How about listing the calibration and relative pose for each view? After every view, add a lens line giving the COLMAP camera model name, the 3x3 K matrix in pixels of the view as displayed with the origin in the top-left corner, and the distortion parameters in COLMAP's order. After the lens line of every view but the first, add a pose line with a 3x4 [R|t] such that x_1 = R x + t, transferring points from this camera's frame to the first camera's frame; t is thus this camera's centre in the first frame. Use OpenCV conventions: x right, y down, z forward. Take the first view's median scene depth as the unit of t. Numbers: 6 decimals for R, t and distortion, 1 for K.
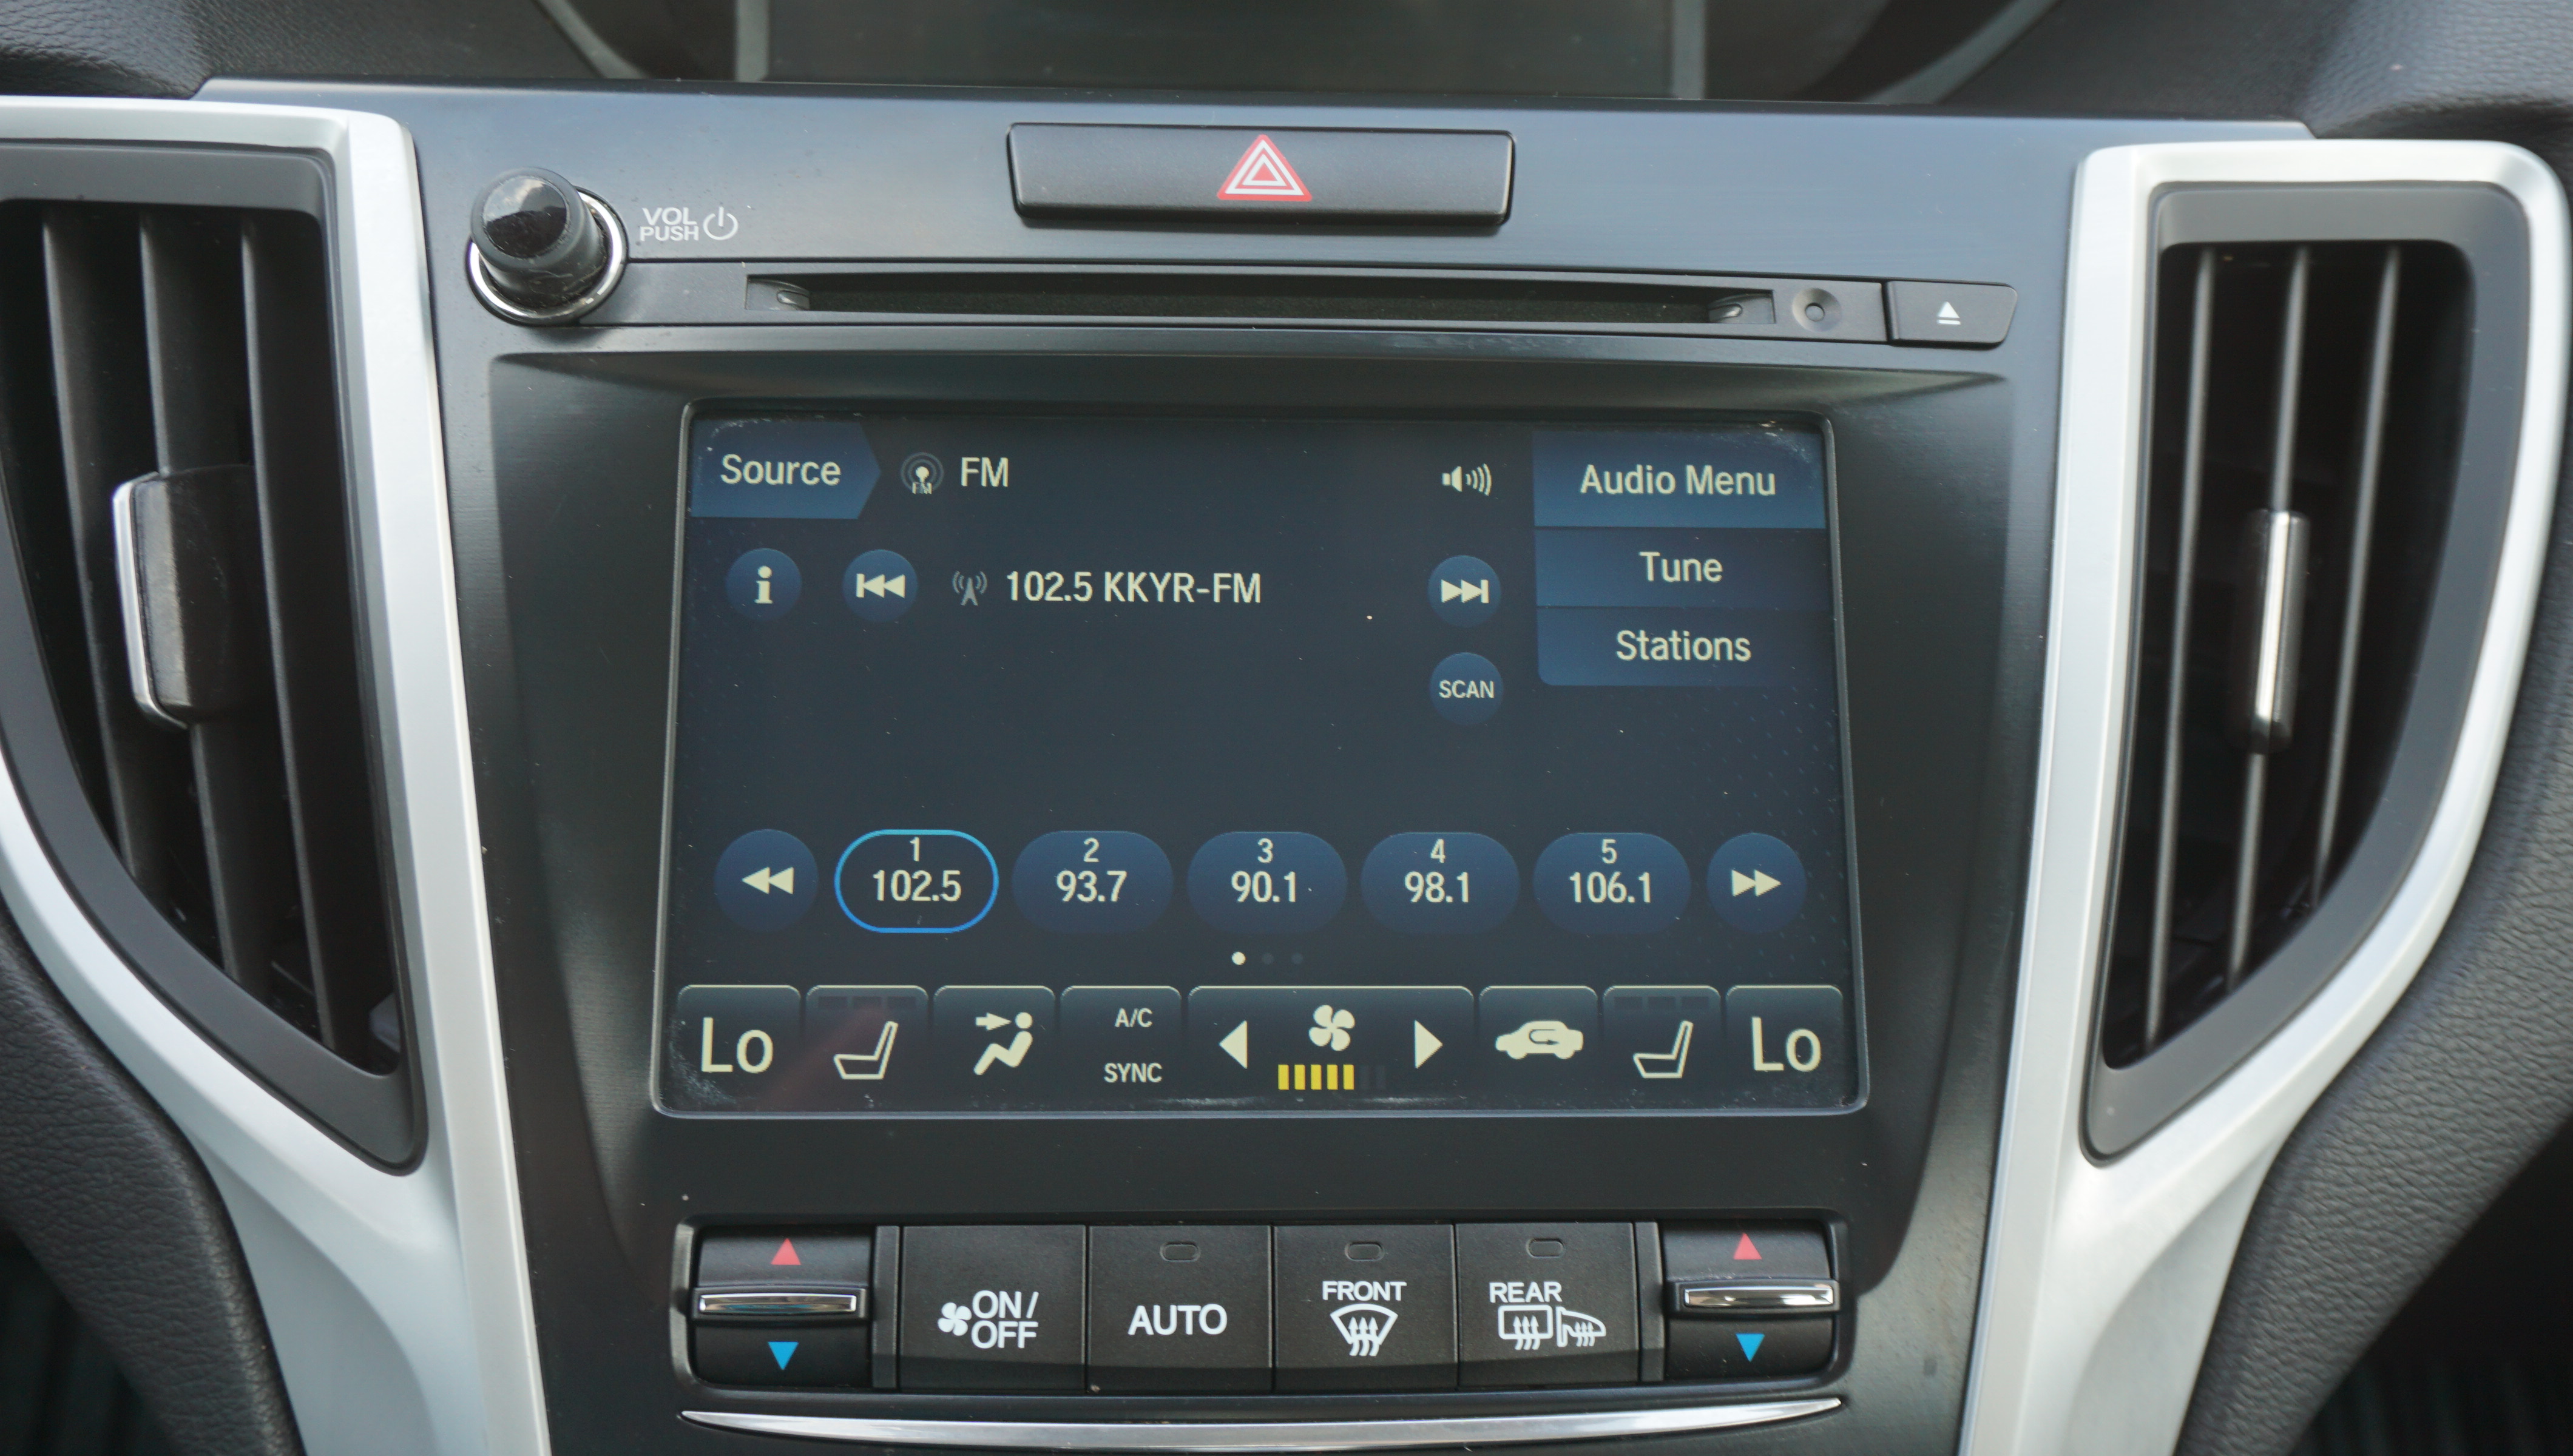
lens RADIAL K [[2855.5, 0, 1286.5], [0, 2855.5, 728.0], [0, 0, 1]] dist [0.004569, -0.004921]
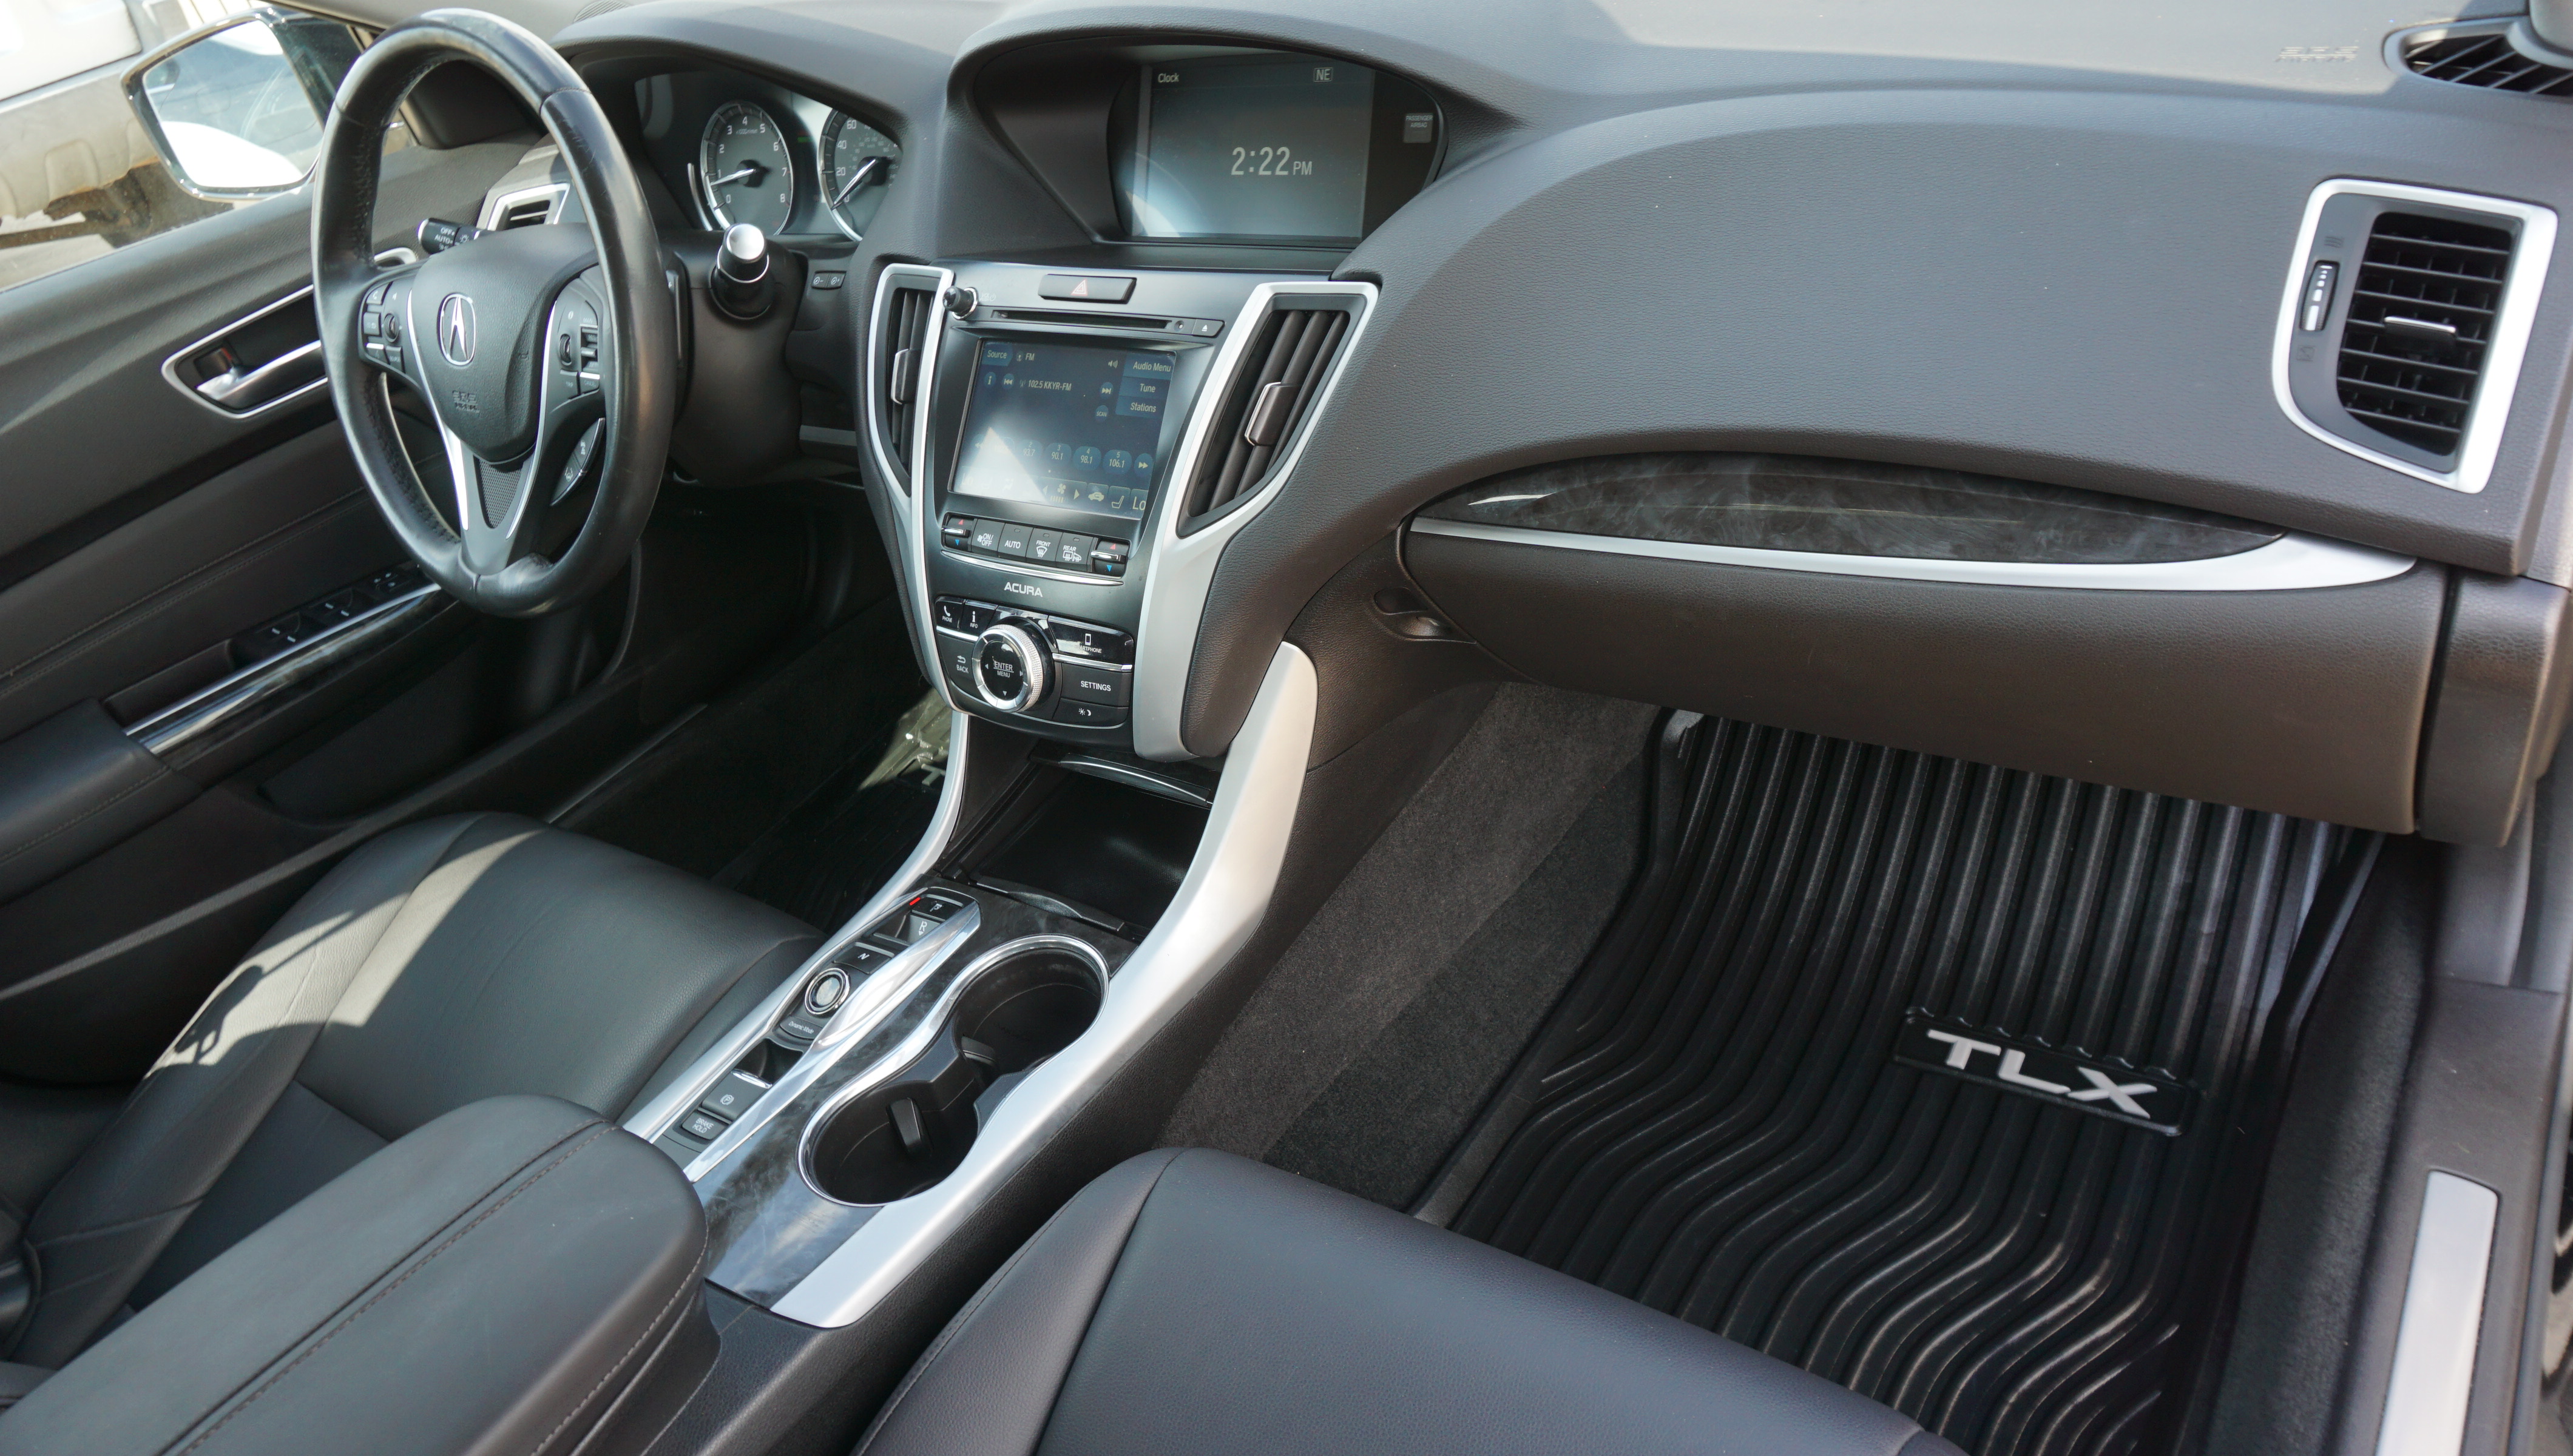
lens RADIAL K [[1767.3, 0, 1286.5], [0, 1767.3, 728.0], [0, 0, 1]] dist [-0.040991, 0.001463]
pose [[0.777369, 0.175856, -0.603963, 1.933831], [-0.096039, 0.982051, 0.162331, -0.007225], [0.621670, -0.068188, 0.780305, -0.904477]]
